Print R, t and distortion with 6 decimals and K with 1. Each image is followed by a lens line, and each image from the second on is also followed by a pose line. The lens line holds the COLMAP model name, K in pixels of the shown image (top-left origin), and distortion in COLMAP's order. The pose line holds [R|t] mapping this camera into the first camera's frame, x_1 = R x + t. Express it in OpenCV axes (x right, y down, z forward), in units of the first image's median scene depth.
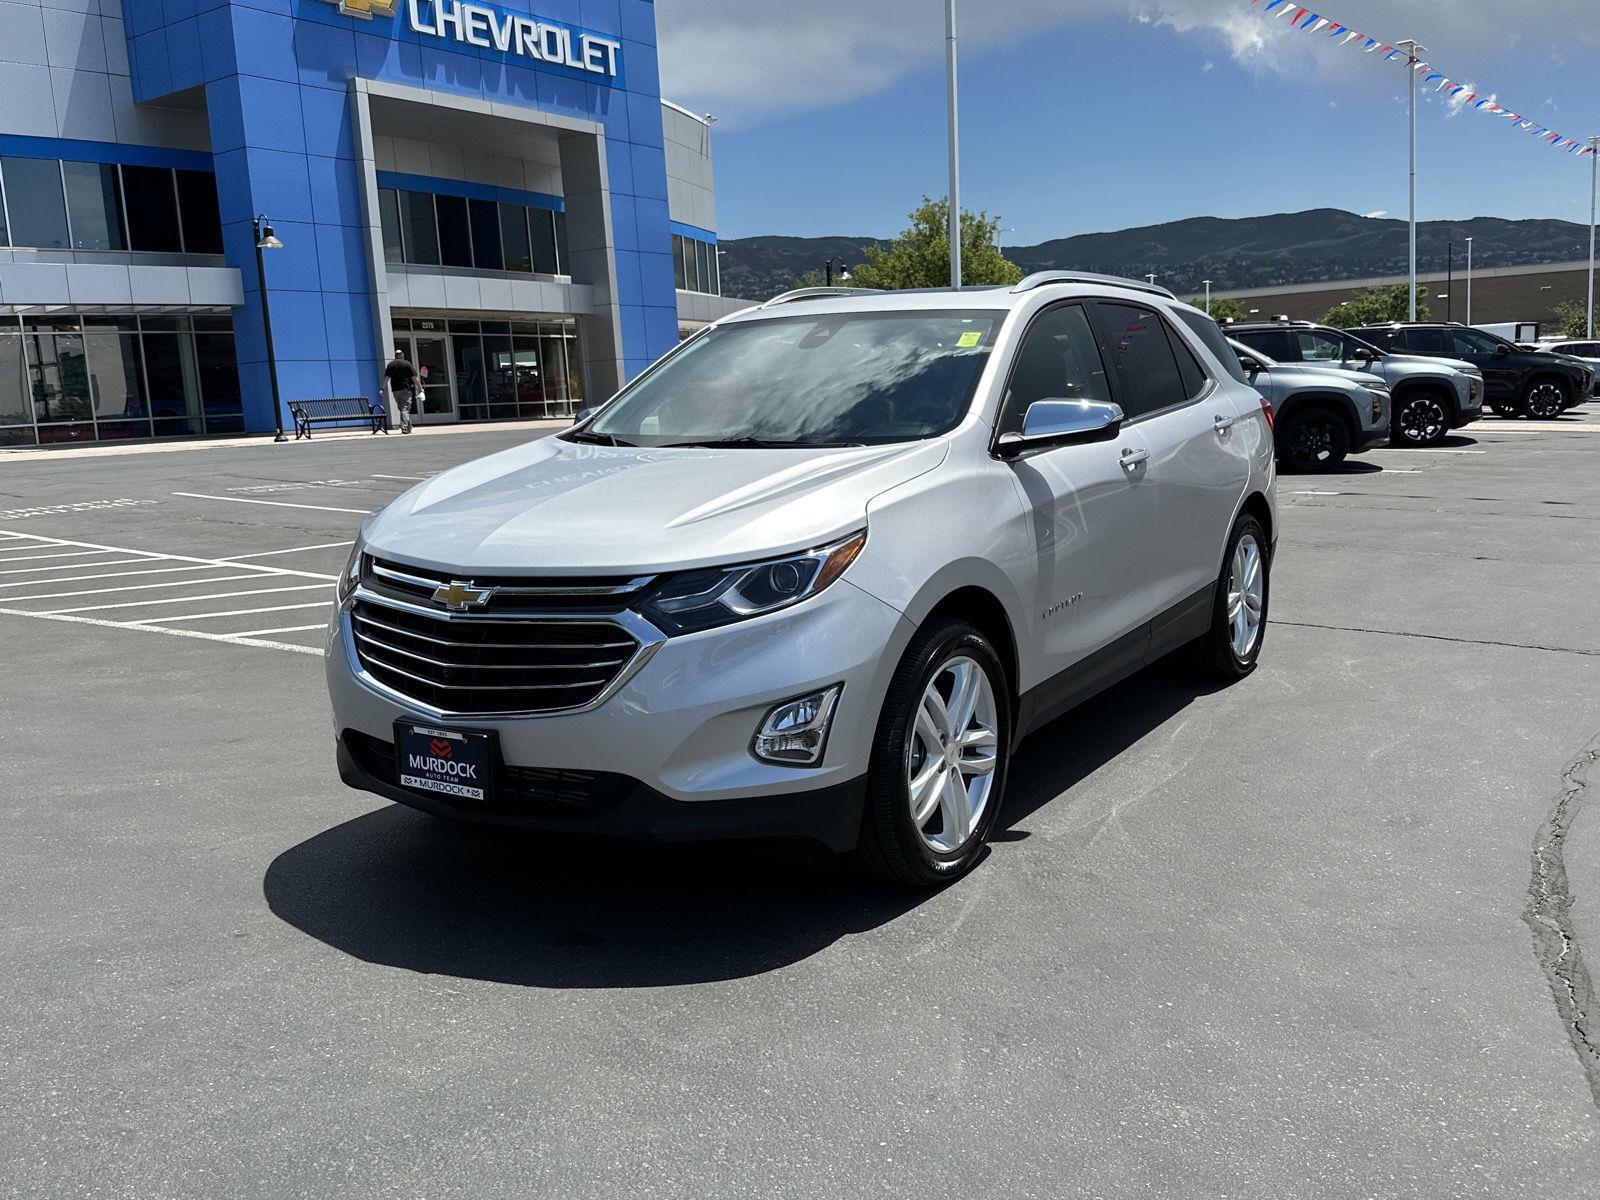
lens RADIAL K [[1361.4, 0, 806.7], [0, 1361.4, 587.8], [0, 0, 1]] dist [0.116757, -0.220088]
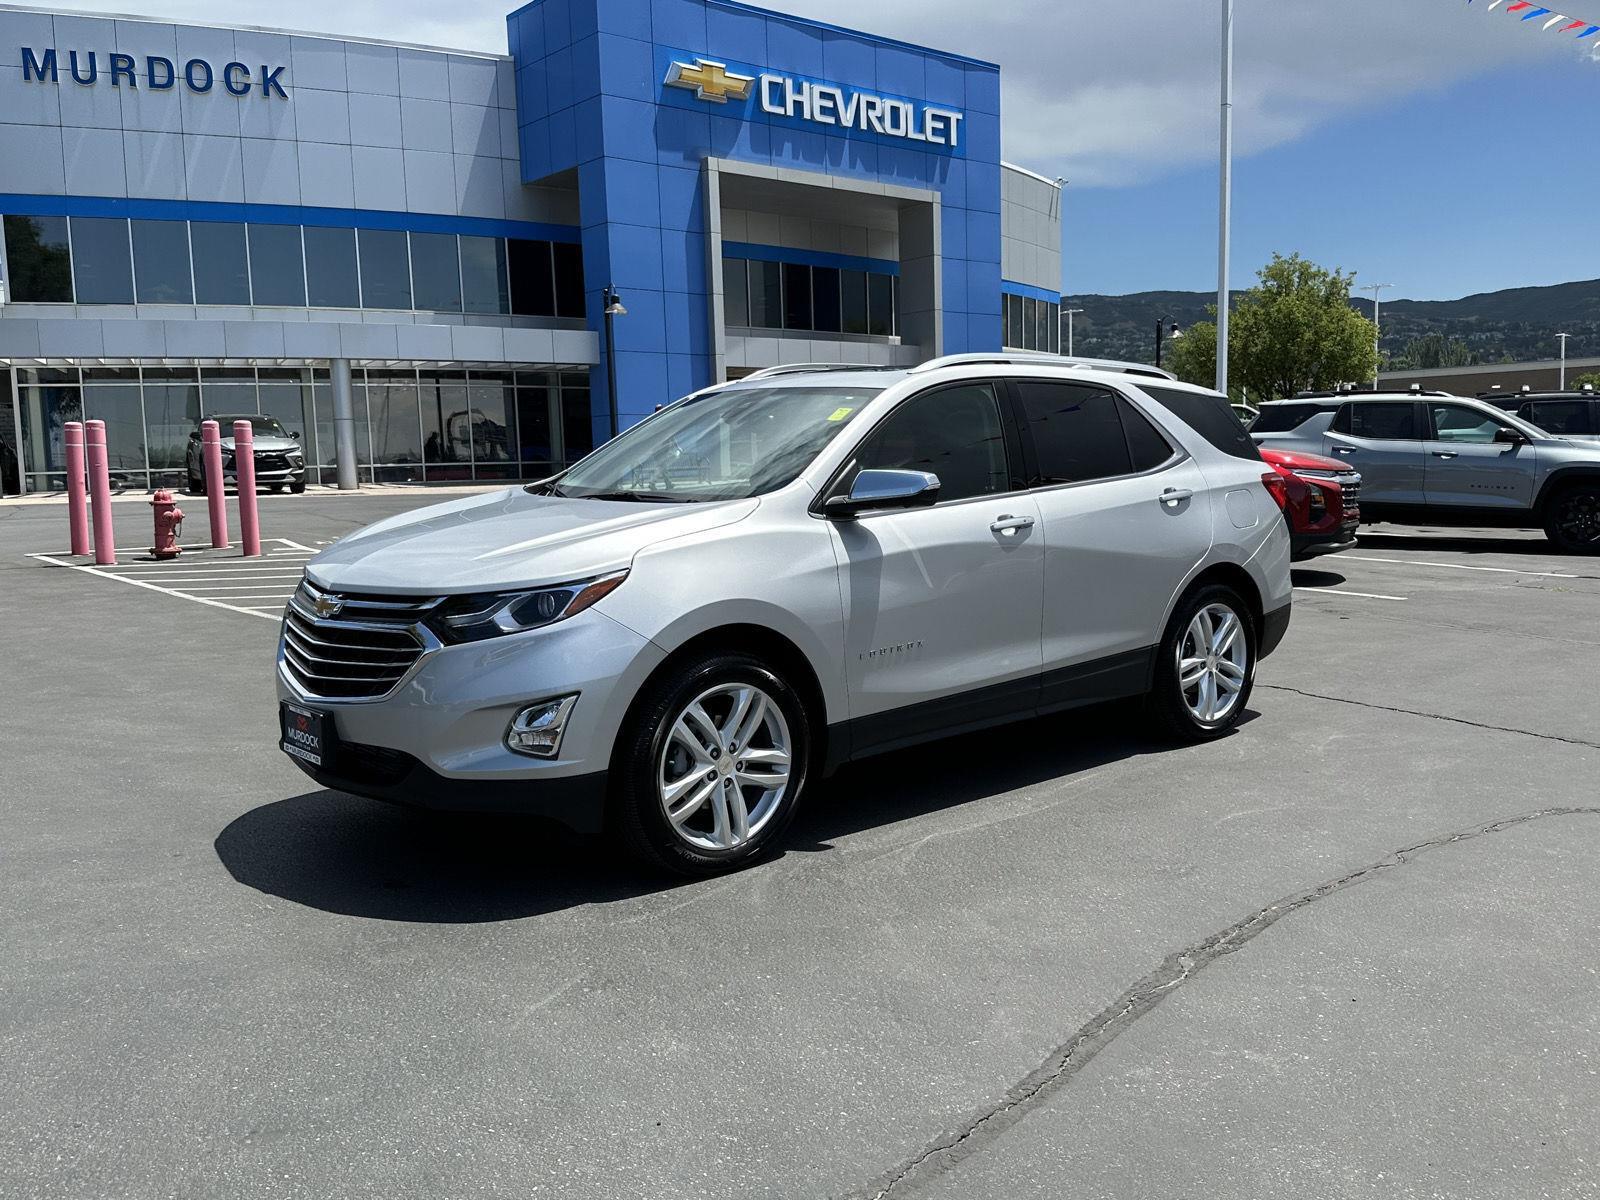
lens RADIAL K [[1353.4, 0, 809.0], [0, 1353.4, 596.6], [0, 0, 1]] dist [0.114460, -0.190999]
pose [[0.964485, 0.053730, -0.258617, 0.048791], [-0.062201, 0.997758, -0.024679, 0.000086], [0.256711, 0.039889, 0.965665, -0.011799]]
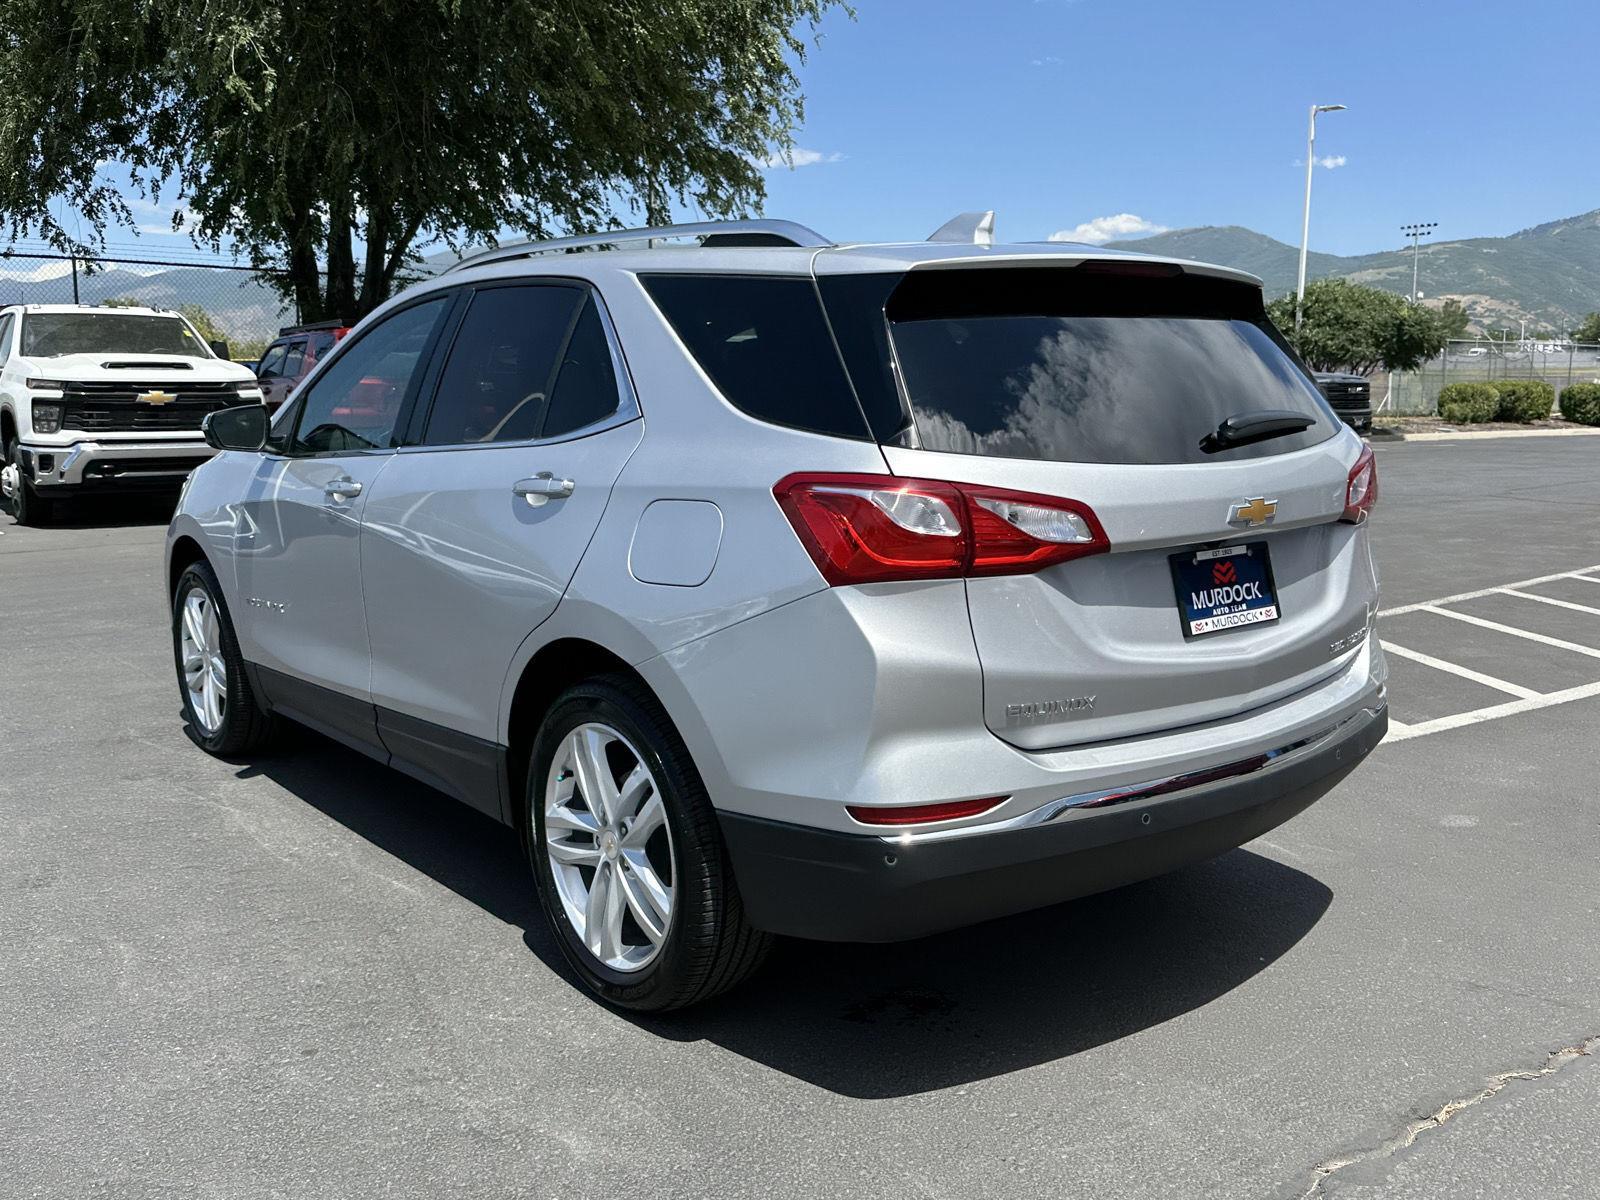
lens RADIAL K [[1353.4, 0, 809.0], [0, 1353.4, 596.6], [0, 0, 1]] dist [0.114460, -0.190999]
pose [[-0.314382, 0.182798, -0.931530, 0.124481], [-0.126169, 0.964533, 0.231855, -0.034549], [0.940875, 0.190422, -0.280168, 0.201028]]
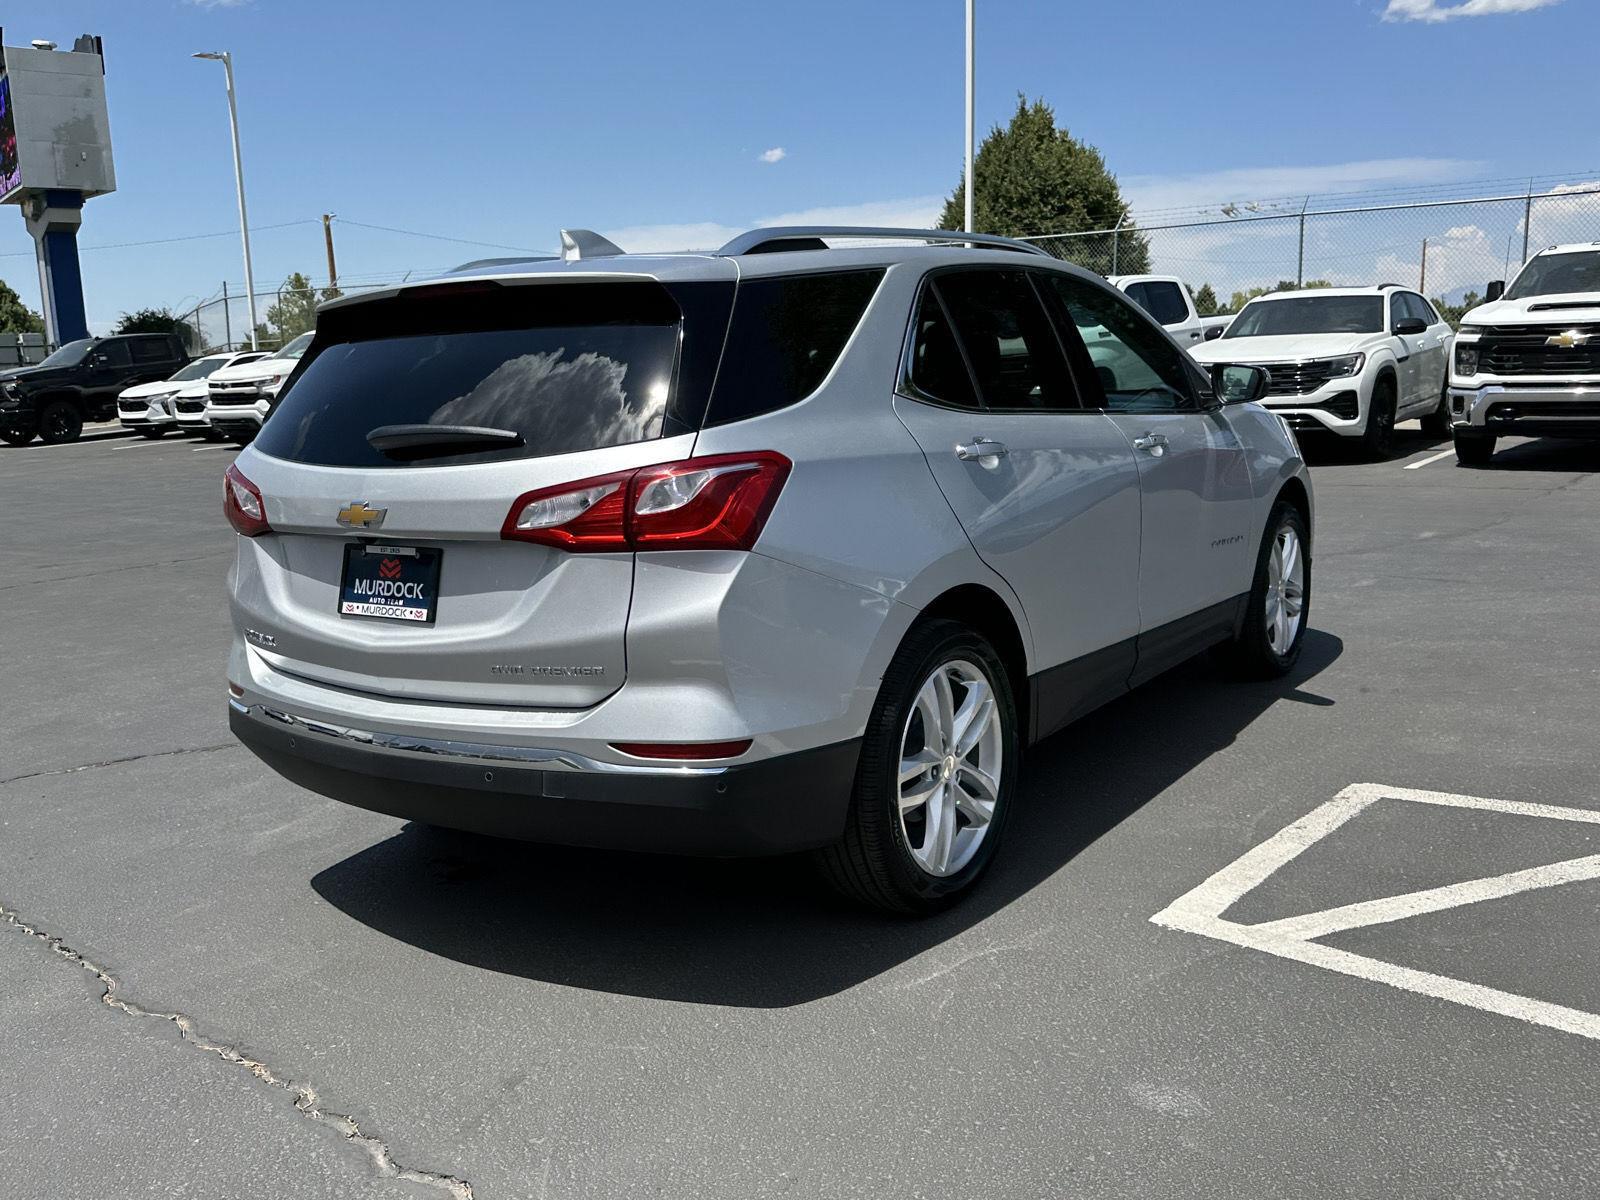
lens RADIAL K [[1364.1, 0, 810.8], [0, 1364.1, 602.8], [0, 0, 1]] dist [0.117795, -0.221128]
pose [[-0.996498, 0.072474, 0.041701, 0.015196], [0.082048, 0.943650, 0.320613, -0.044519], [-0.016115, 0.322912, -0.946292, 0.283537]]
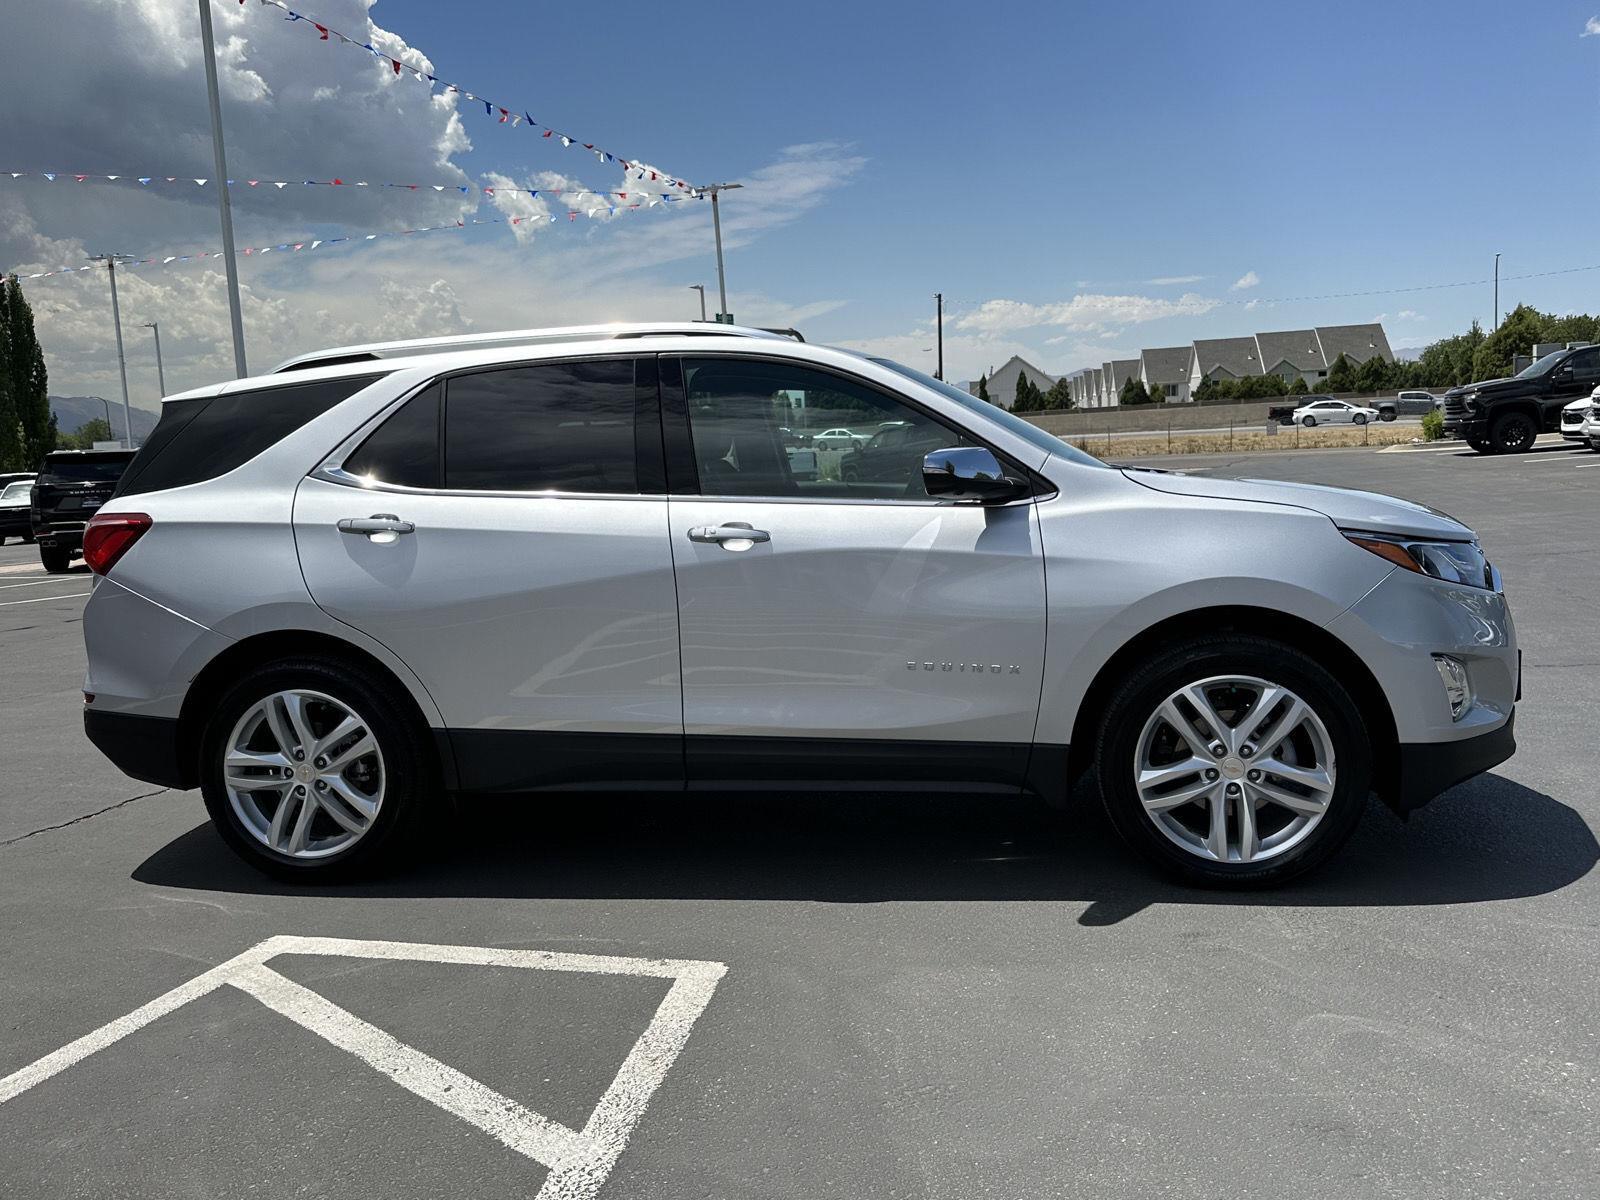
lens RADIAL K [[1364.1, 0, 810.8], [0, 1364.1, 602.8], [0, 0, 1]] dist [0.117795, -0.221128]
pose [[-0.401931, -0.052537, 0.914162, -0.117791], [0.201107, 0.968912, 0.144104, -0.025302], [-0.893313, 0.241765, -0.378870, 0.199326]]
